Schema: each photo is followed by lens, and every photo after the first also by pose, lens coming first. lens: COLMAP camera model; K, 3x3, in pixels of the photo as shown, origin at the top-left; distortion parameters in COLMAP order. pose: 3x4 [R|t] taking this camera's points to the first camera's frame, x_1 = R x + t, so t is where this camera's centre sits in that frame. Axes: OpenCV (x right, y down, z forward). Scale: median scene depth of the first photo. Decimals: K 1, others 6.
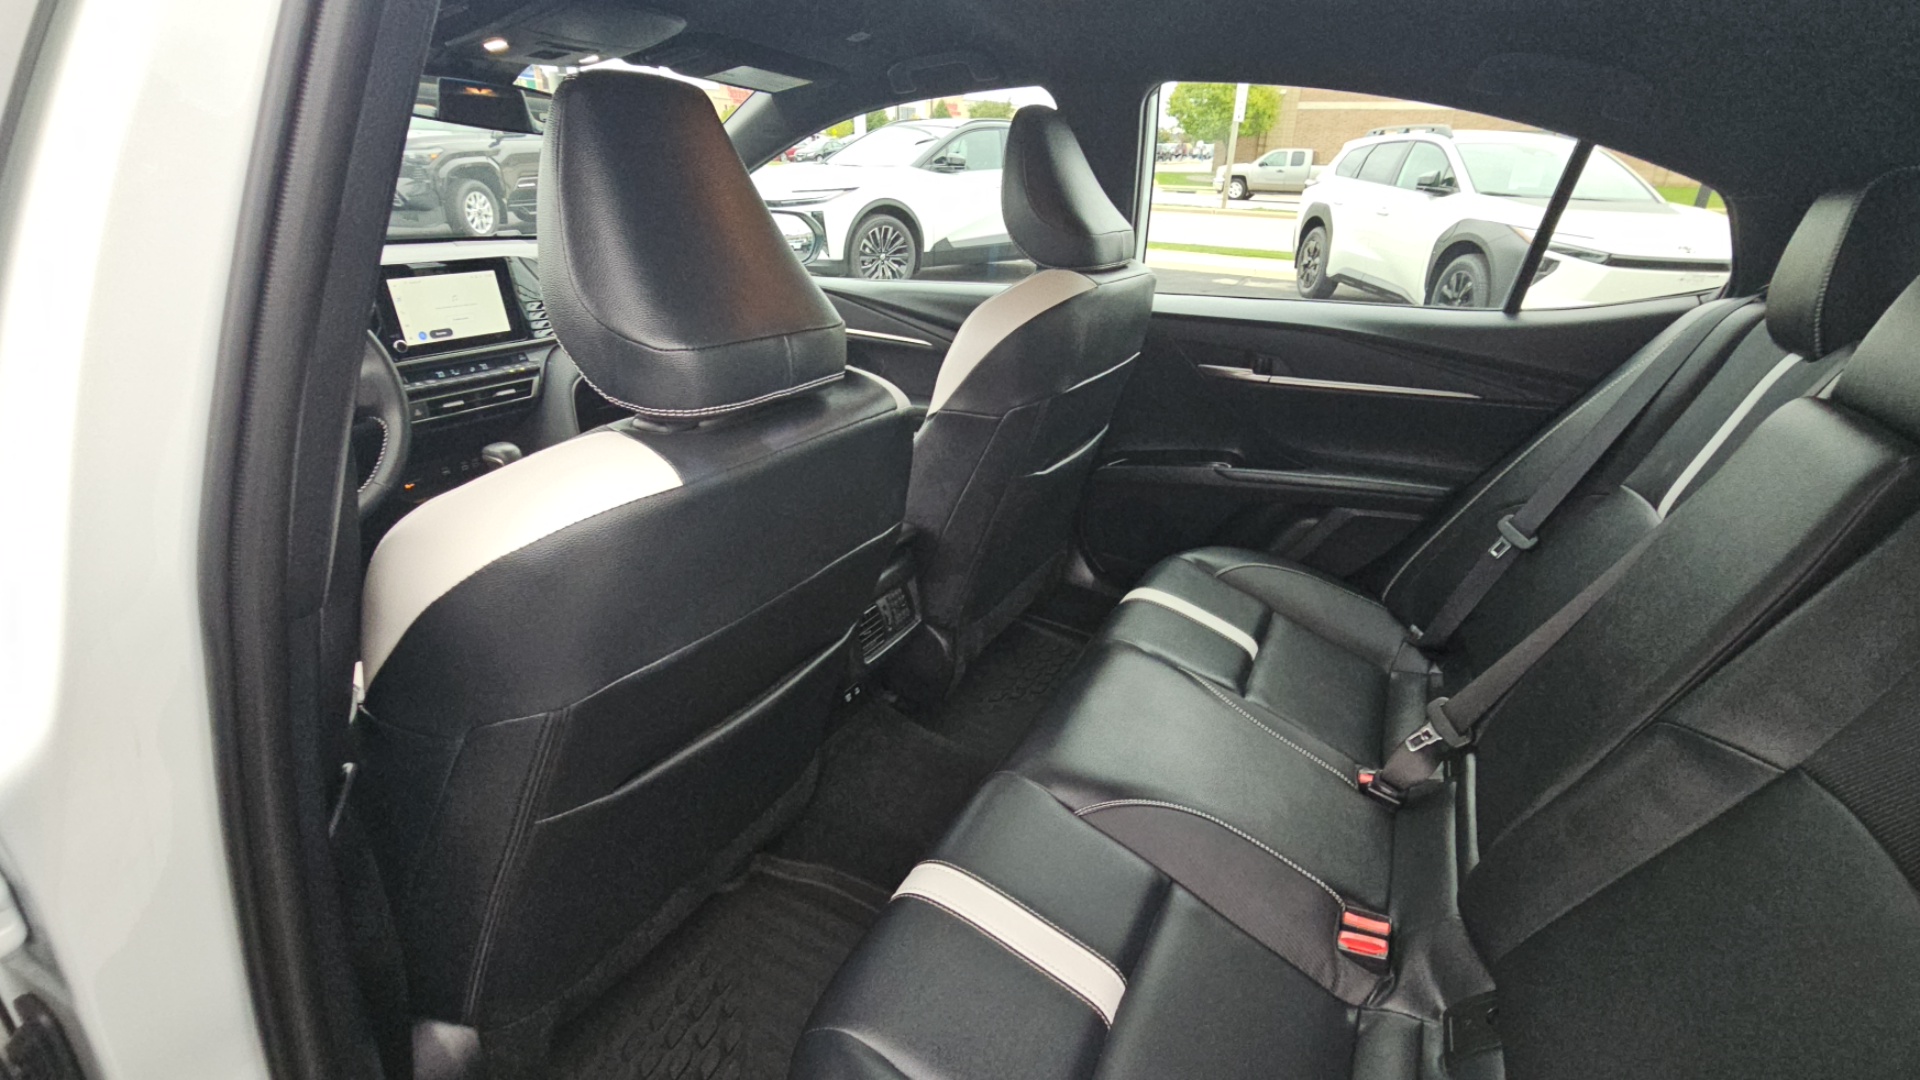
lens RADIAL K [[856.9, 0, 978.3], [0, 856.9, 546.2], [0, 0, 1]] dist [0.009247, -0.007067]
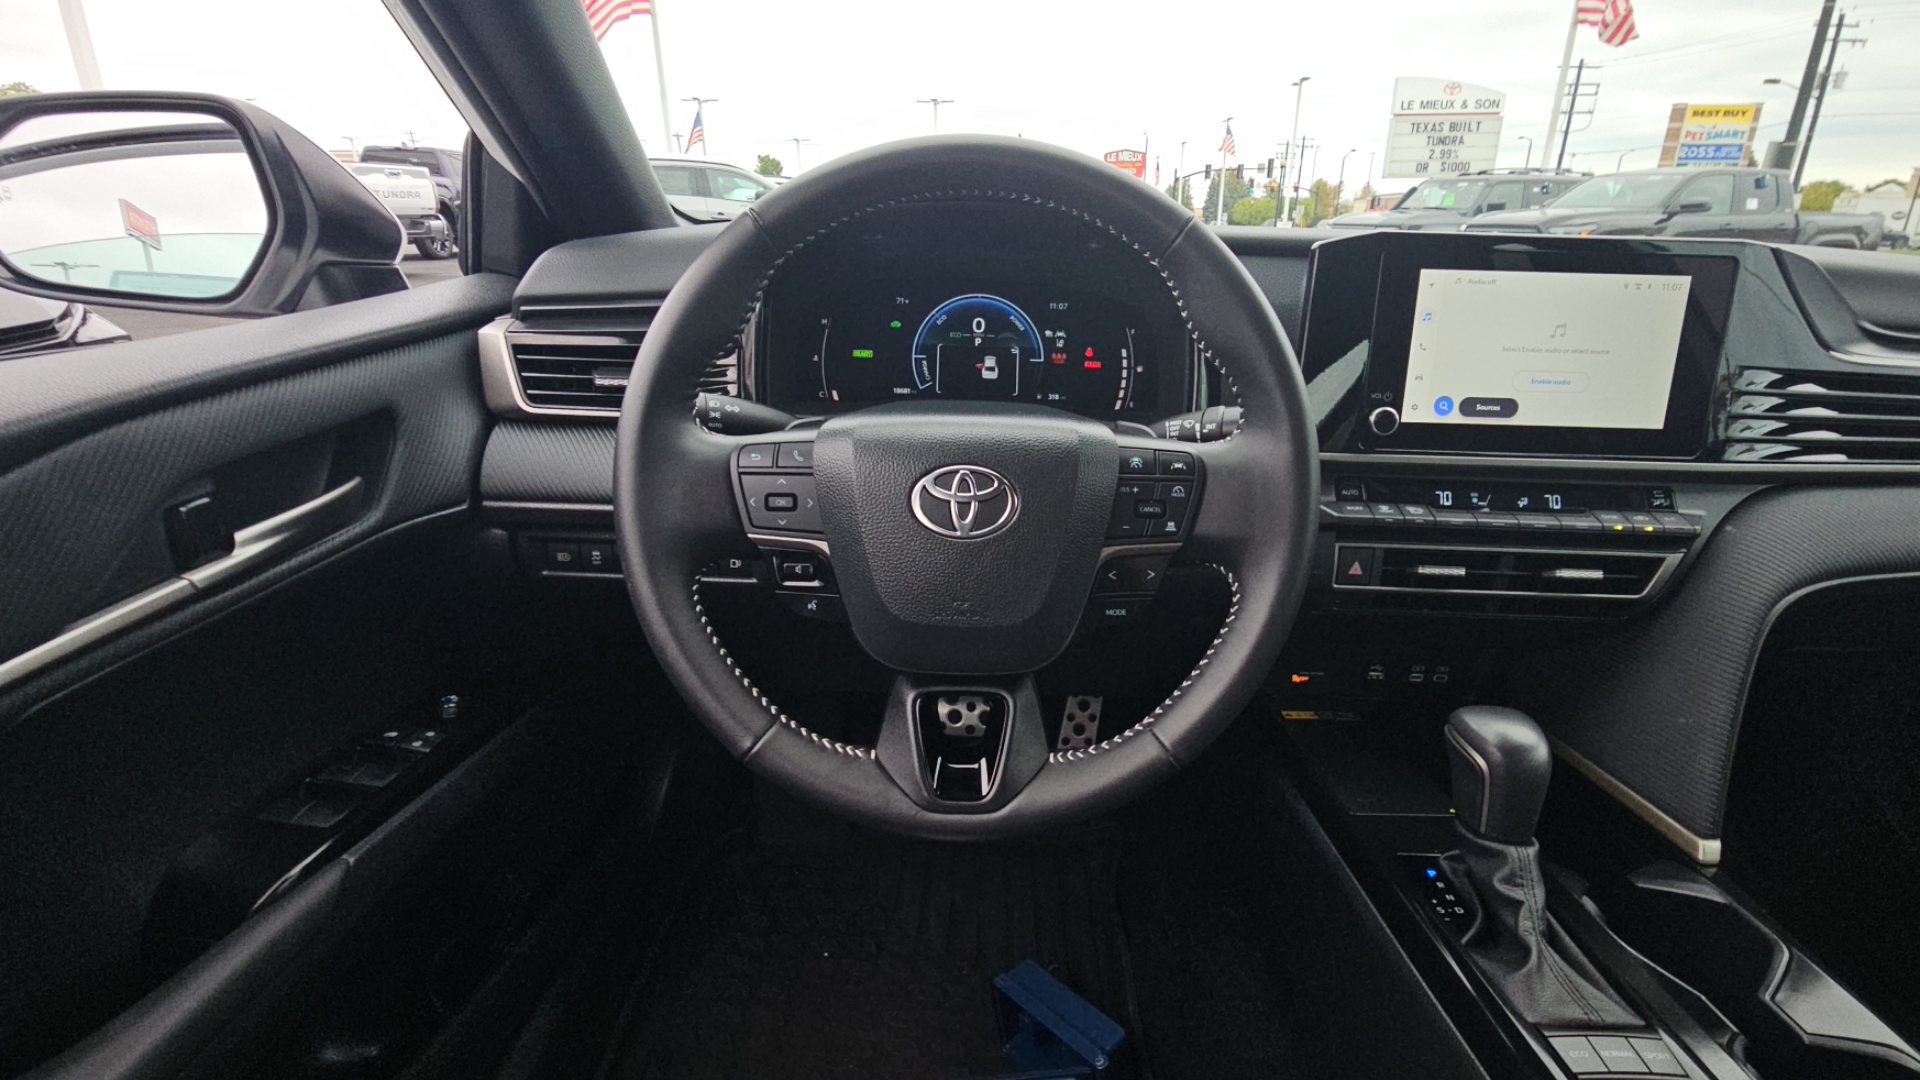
lens RADIAL K [[856.9, 0, 980.7], [0, 856.9, 546.1], [0, 0, 1]] dist [0.009247, -0.007067]
pose [[0.448495, 0.293907, -0.844080, -0.346315], [-0.370496, 0.920563, 0.123679, -0.139000], [0.813379, 0.257259, 0.521760, 0.570201]]
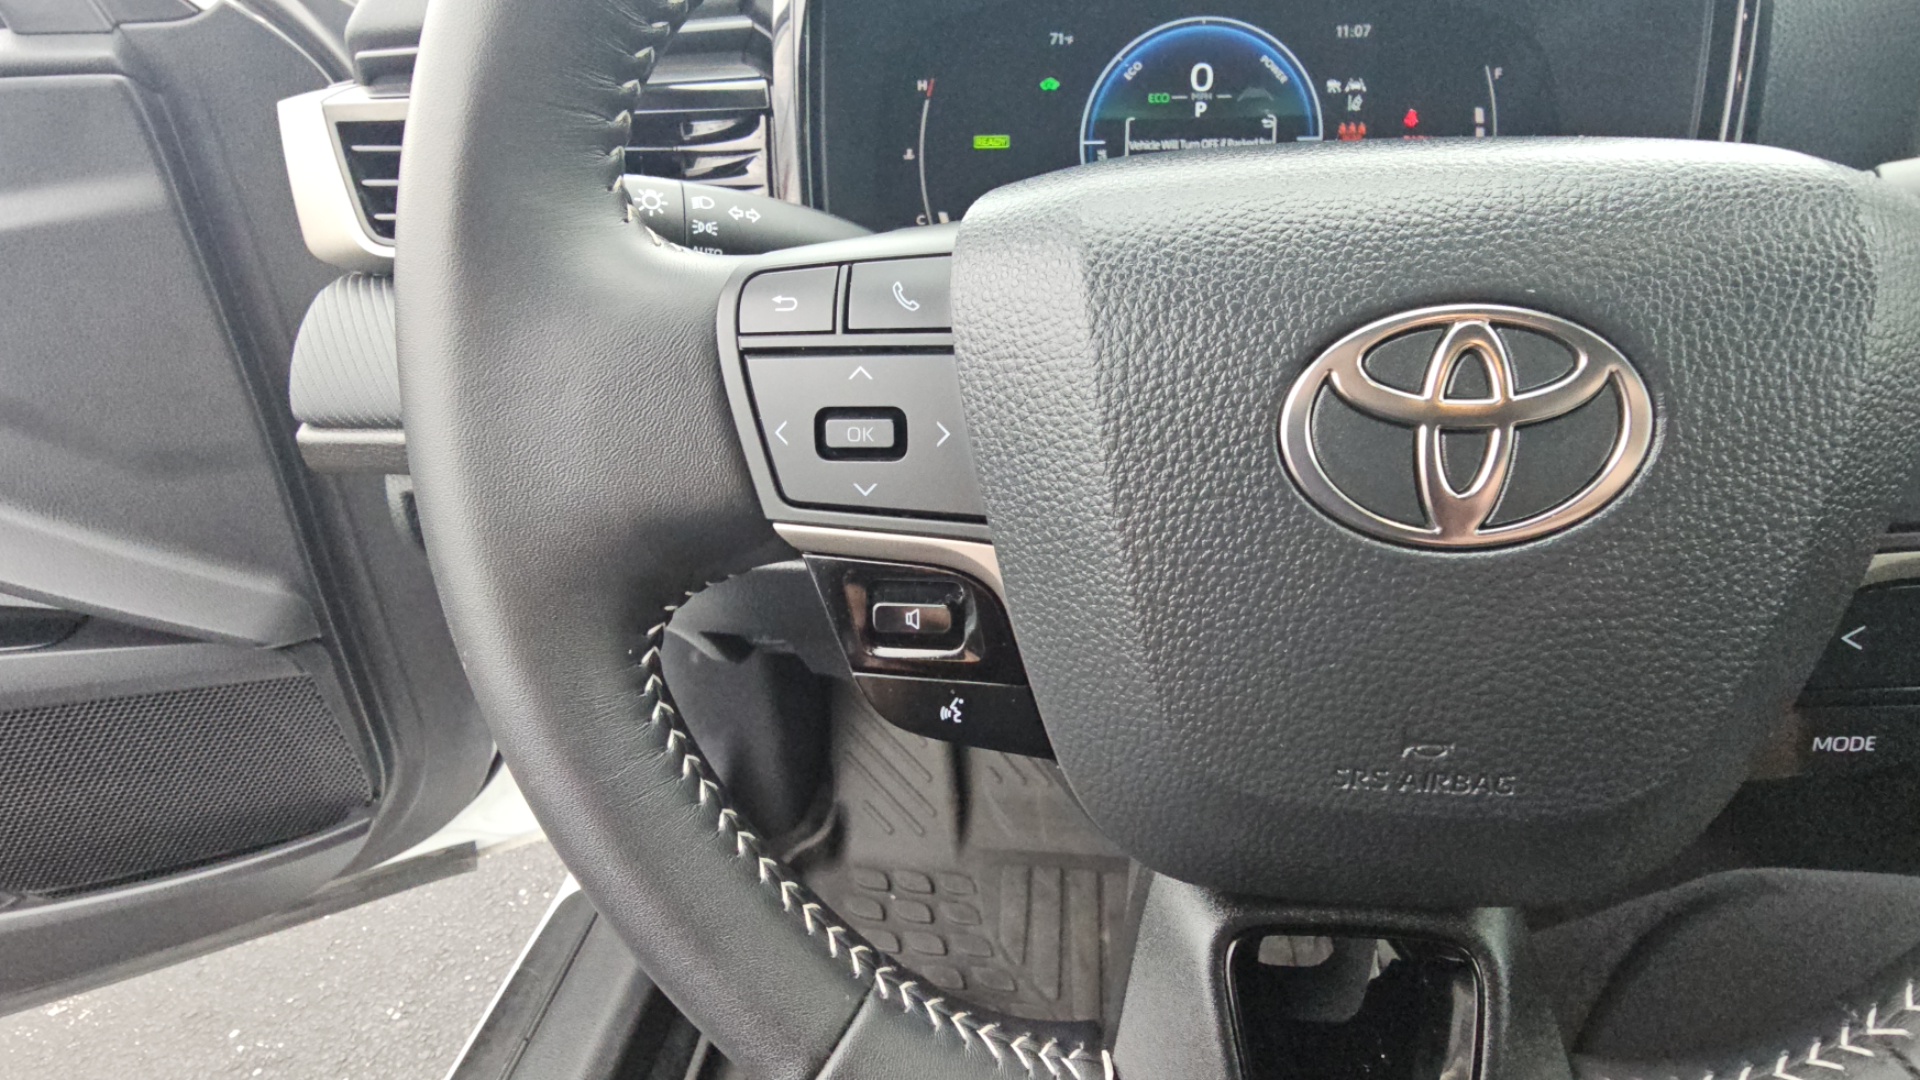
lens RADIAL K [[856.9, 0, 976.8], [0, 856.9, 551.9], [0, 0, 1]] dist [0.009247, -0.007067]
pose [[0.374750, 0.395334, -0.838614, -0.537925], [-0.340126, 0.900086, 0.272322, -0.110487], [0.862483, 0.183182, 0.471770, 0.631822]]
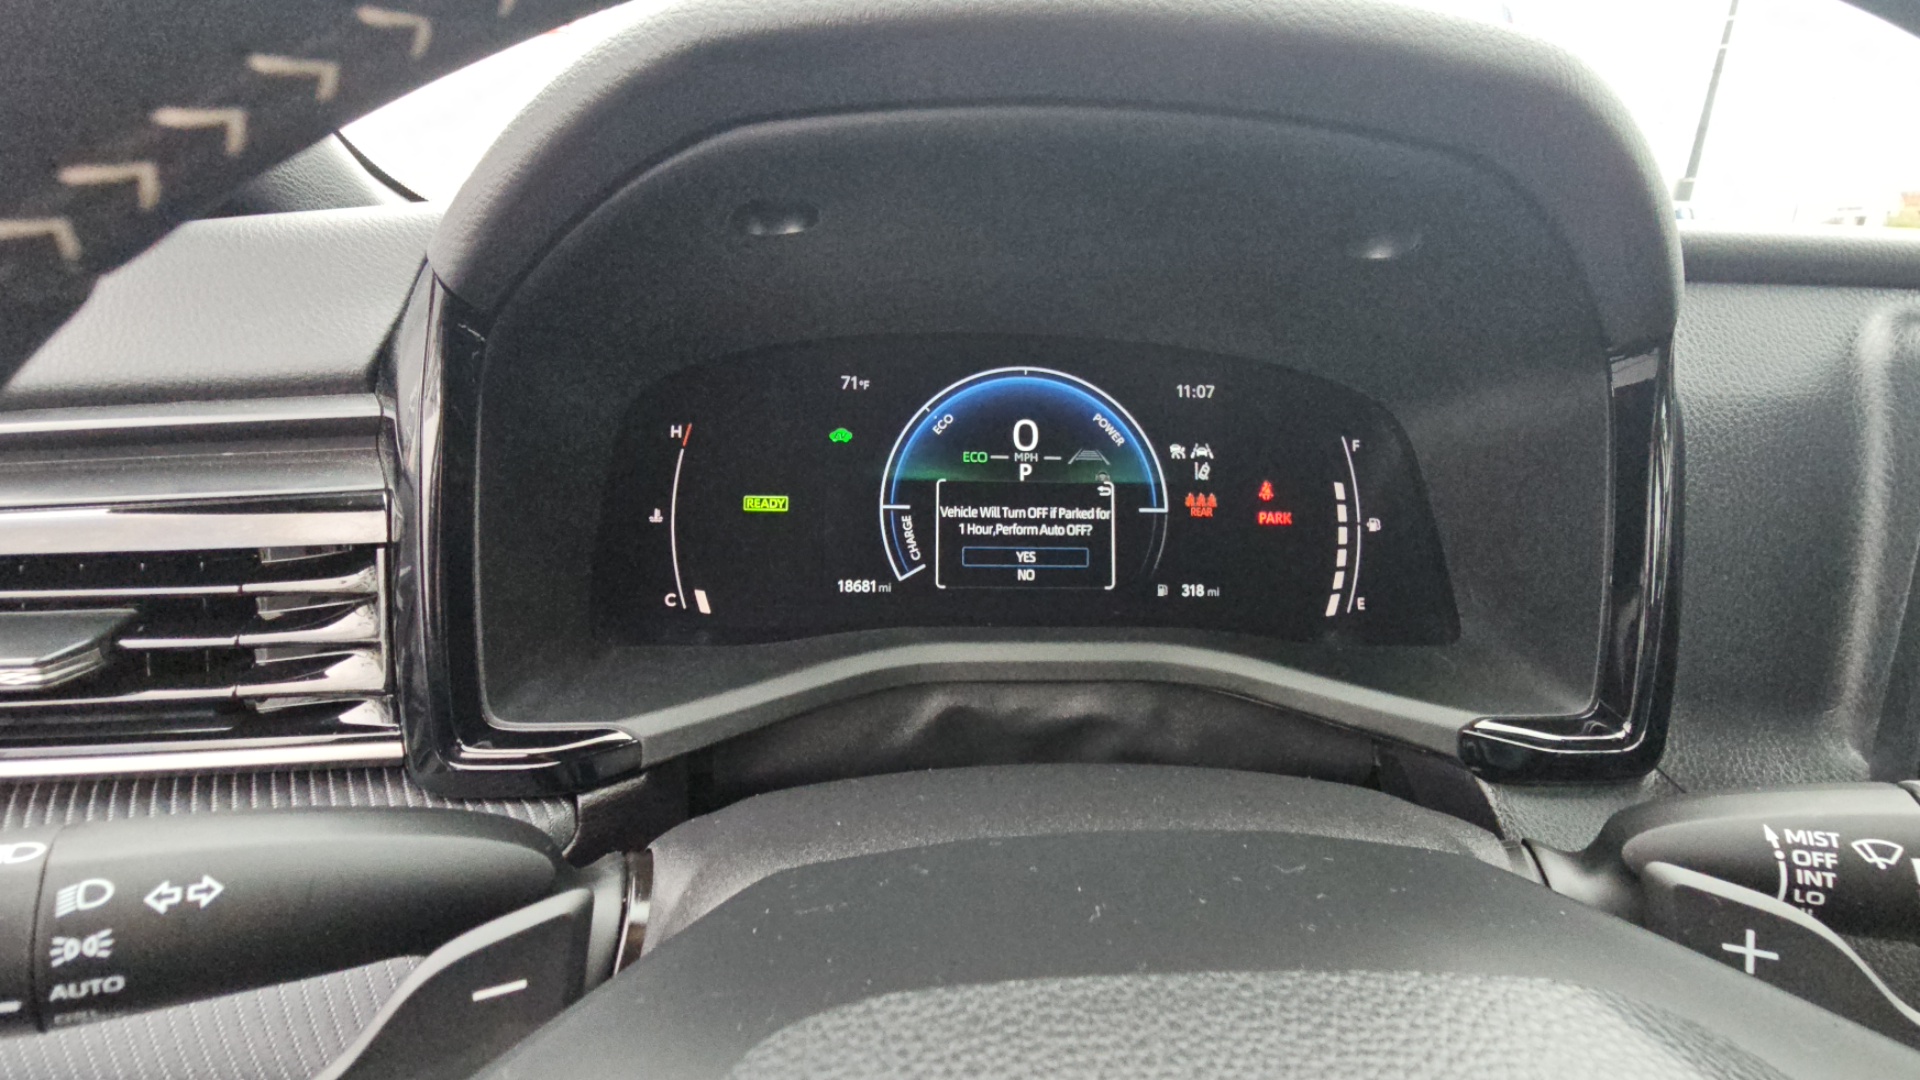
lens RADIAL K [[856.9, 0, 976.3], [0, 856.9, 550.3], [0, 0, 1]] dist [0.009247, -0.007067]
pose [[0.507890, 0.258684, -0.821663, -0.610172], [-0.357844, 0.931008, 0.071918, -0.177283], [0.783579, 0.257501, 0.565418, 0.663470]]
